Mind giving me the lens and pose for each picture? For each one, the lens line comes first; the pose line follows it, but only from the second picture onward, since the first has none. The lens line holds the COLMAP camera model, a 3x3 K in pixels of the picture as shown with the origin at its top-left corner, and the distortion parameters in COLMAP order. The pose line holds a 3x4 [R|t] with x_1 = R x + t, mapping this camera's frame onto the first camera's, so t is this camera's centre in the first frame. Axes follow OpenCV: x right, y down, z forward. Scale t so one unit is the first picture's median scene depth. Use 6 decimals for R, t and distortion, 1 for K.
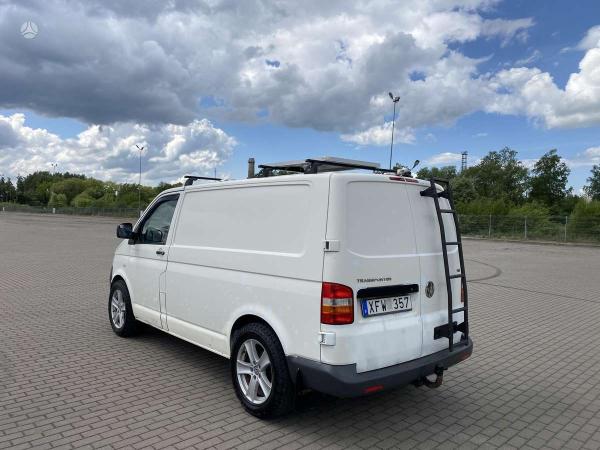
lens RADIAL K [[466.7, 0, 299.5], [0, 466.7, 206.0], [0, 0, 1]] dist [-0.002766, -0.001080]
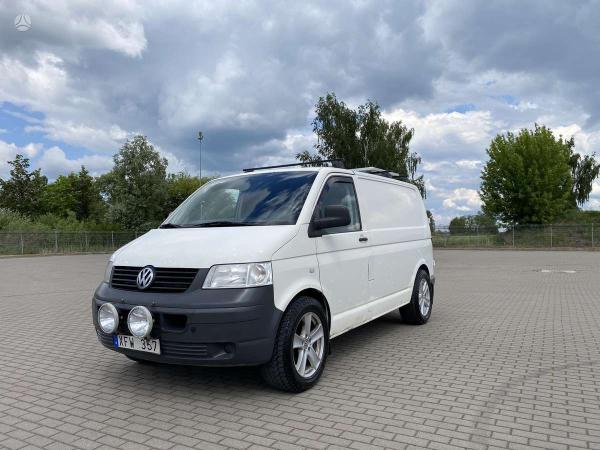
lens RADIAL K [[469.3, 0, 300.0], [0, 469.3, 225.0], [0, 0, 1]] dist [0.014176, 0.003283]
pose [[-0.316375, 0.007955, 0.948601, -0.076462], [-0.015812, 0.999782, -0.013658, 0.005923], [-0.948502, -0.019320, -0.316181, 0.095698]]
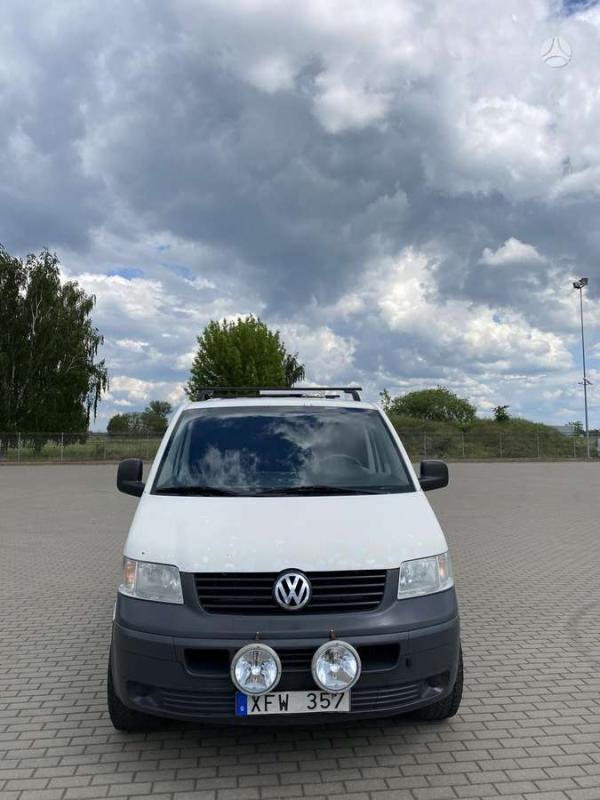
lens RADIAL K [[625.7, 0, 300.0], [0, 625.7, 400.0], [0, 0, 1]] dist [0.014176, 0.003283]
pose [[-0.818113, 0.010669, 0.574958, -0.050066], [-0.031407, 0.997507, -0.063200, 0.001421], [-0.574199, -0.069762, -0.815738, 0.127691]]
